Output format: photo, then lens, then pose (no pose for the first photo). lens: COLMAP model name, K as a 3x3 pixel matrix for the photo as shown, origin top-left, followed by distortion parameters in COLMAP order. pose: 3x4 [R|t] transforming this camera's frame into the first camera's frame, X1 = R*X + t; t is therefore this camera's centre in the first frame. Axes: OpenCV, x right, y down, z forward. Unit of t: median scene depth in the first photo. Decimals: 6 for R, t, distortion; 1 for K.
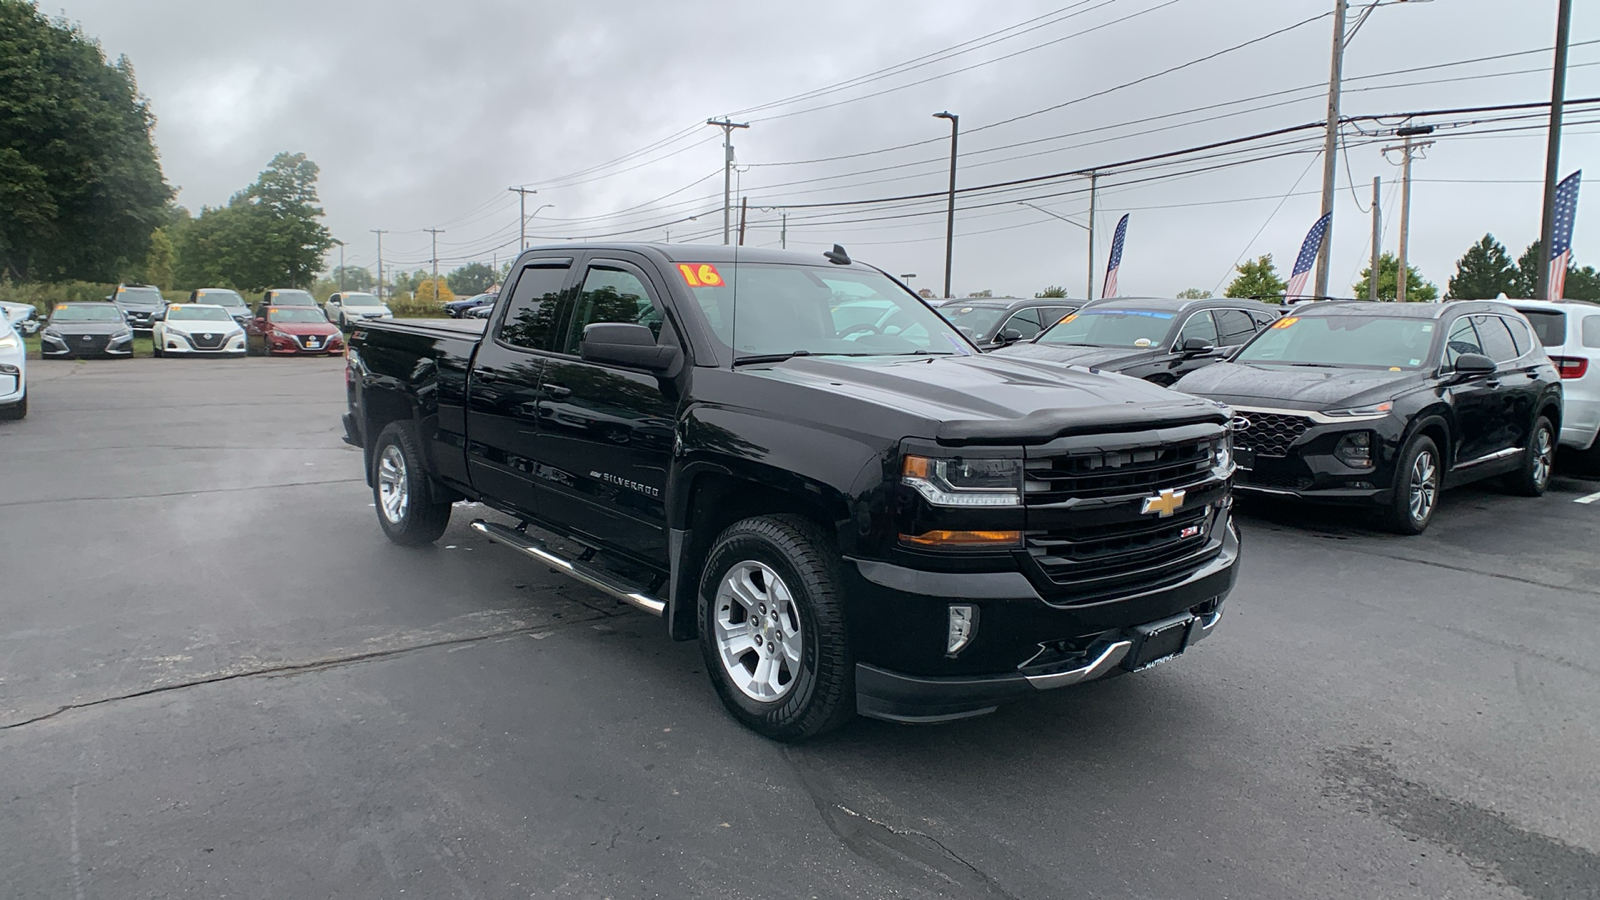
lens RADIAL K [[1038.6, 0, 767.2], [0, 1038.6, 432.2], [0, 0, 1]] dist [-0.016321, 0.000005]
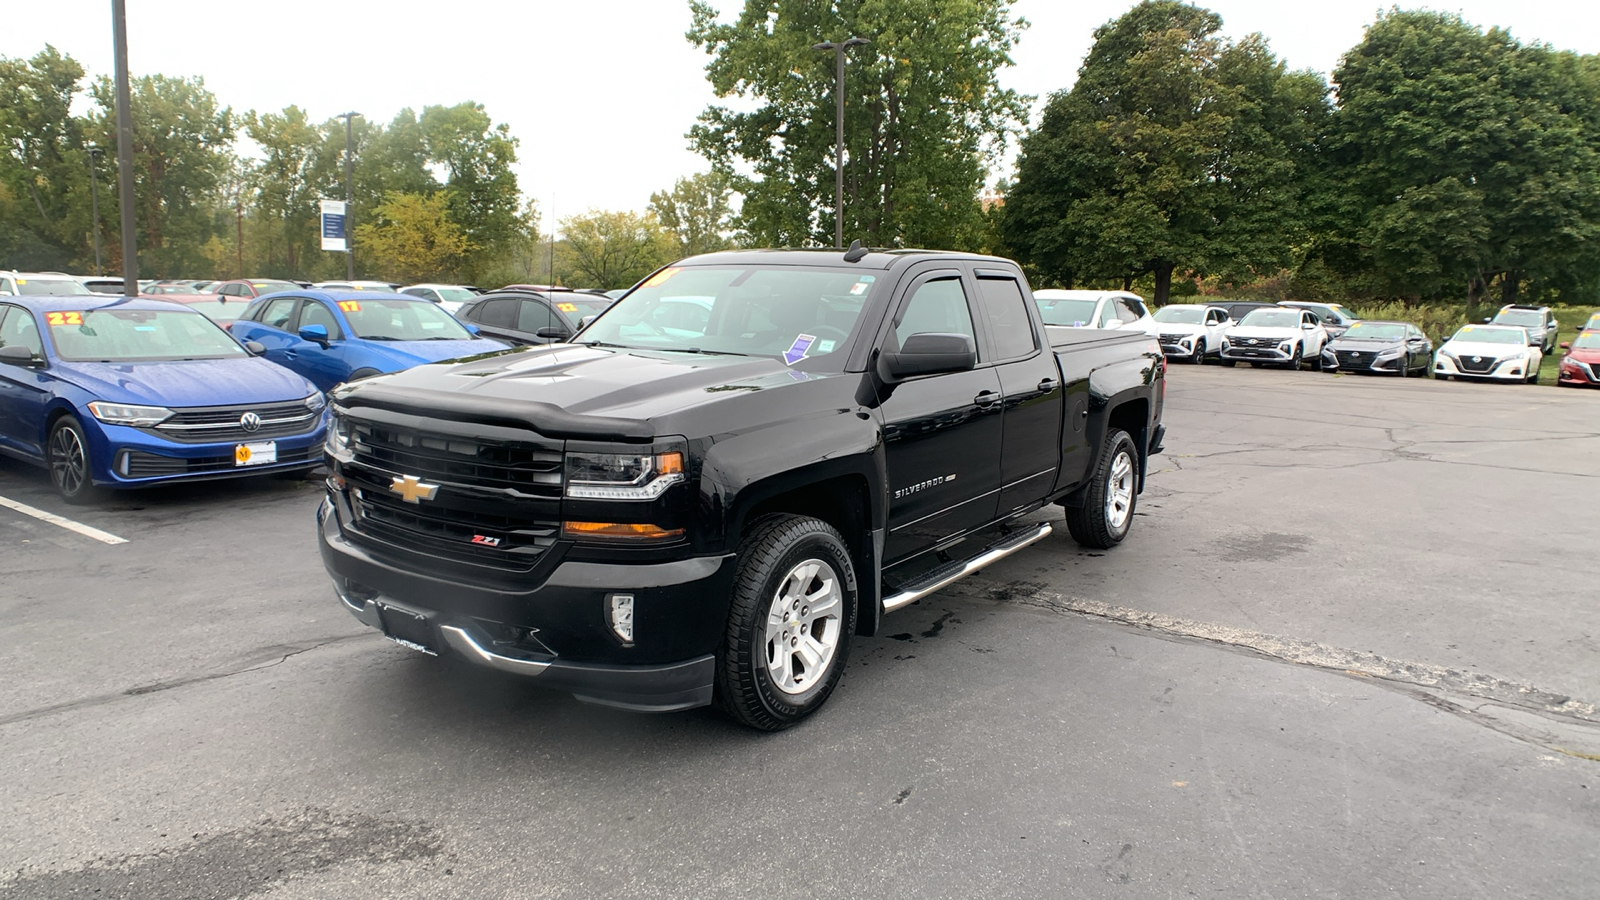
lens RADIAL K [[1043.2, 0, 792.8], [0, 1043.2, 437.5], [0, 0, 1]] dist [0.000185, -0.019901]
pose [[0.278382, 0.113992, -0.953682, 0.110744], [-0.132463, 0.988000, 0.079428, -0.008533], [0.951292, 0.104216, 0.290141, 0.080128]]
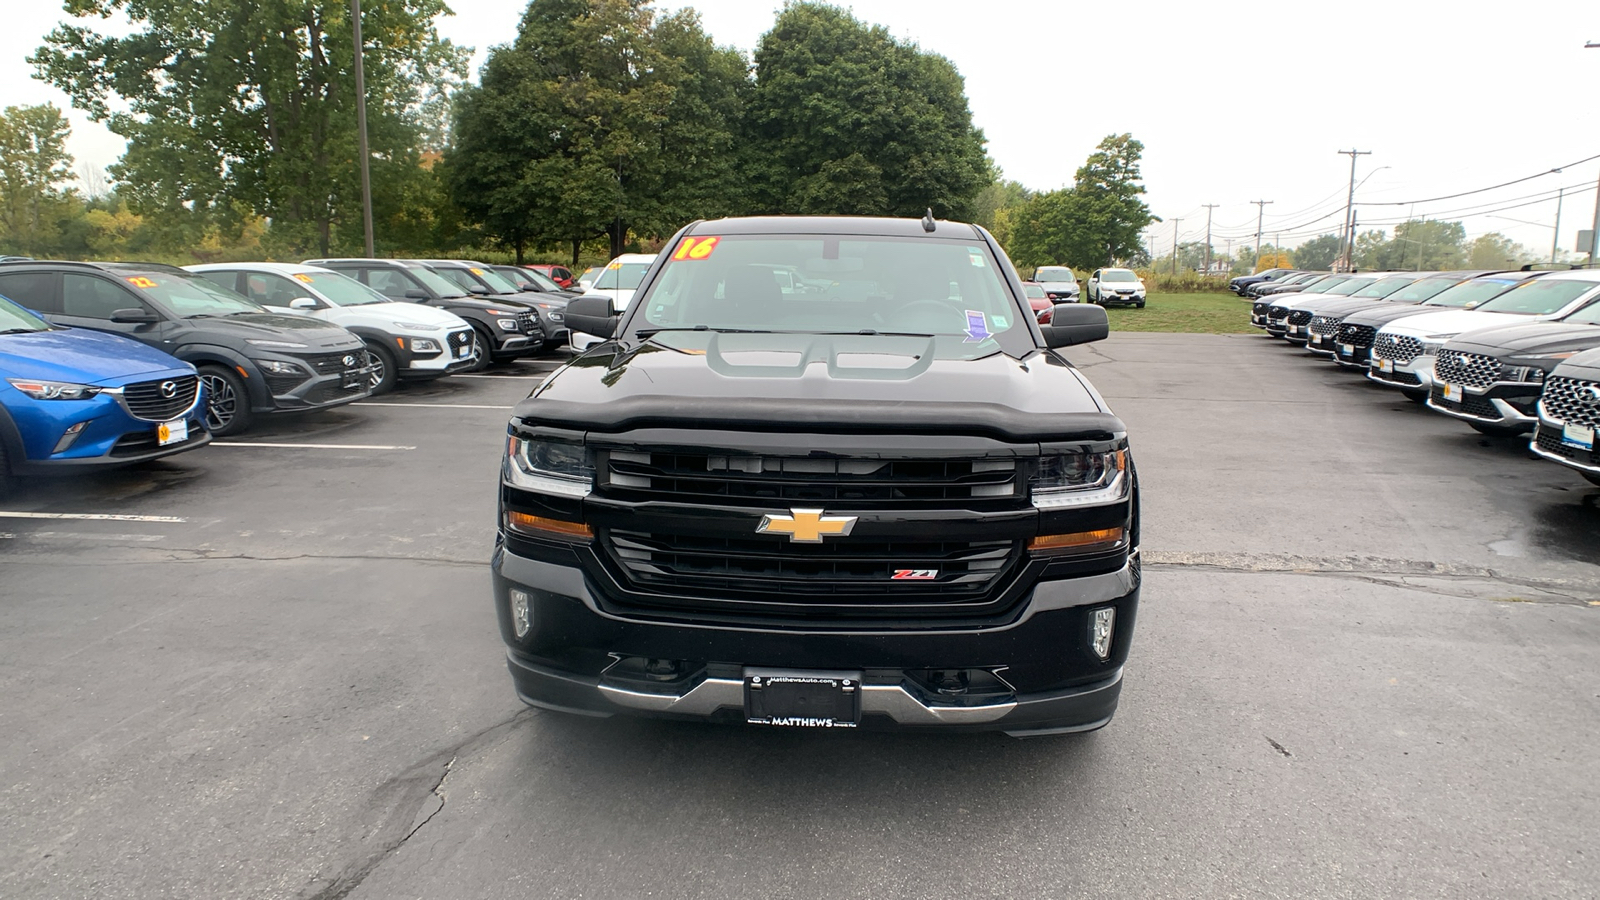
lens RADIAL K [[1043.2, 0, 802.5], [0, 1043.2, 446.6], [0, 0, 1]] dist [0.000185, -0.019901]
pose [[0.742603, 0.100846, -0.662096, 0.068786], [-0.077605, 0.994896, 0.064494, -0.003333], [0.665221, 0.003489, 0.746638, 0.030504]]
